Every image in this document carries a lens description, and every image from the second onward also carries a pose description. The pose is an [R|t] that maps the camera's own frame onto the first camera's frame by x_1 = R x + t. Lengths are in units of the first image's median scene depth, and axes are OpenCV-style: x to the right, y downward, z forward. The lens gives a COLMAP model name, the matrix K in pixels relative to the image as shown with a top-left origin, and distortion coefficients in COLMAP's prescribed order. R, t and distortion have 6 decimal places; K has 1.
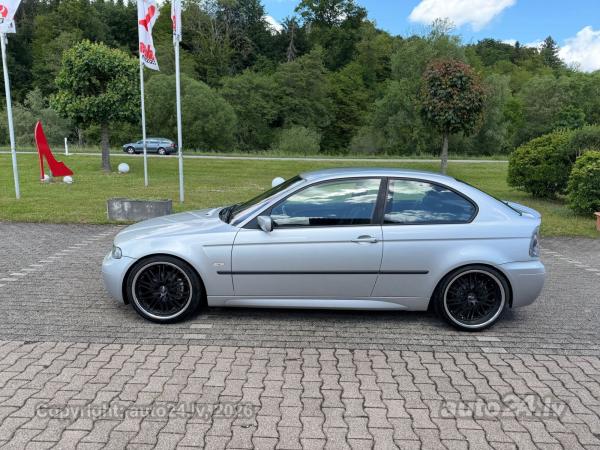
lens RADIAL K [[428.4, 0, 296.8], [0, 428.4, 227.2], [0, 0, 1]] dist [0.049228, -0.061345]
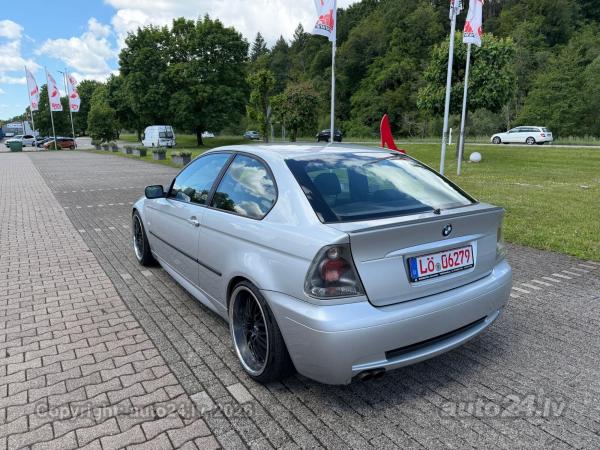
lens RADIAL K [[428.4, 0, 296.8], [0, 428.4, 227.2], [0, 0, 1]] dist [0.049228, -0.061345]
pose [[0.536630, 0.154469, -0.829559, 0.994351], [-0.142652, 0.985559, 0.091238, -0.067747], [0.831672, 0.069377, 0.550915, 0.680403]]
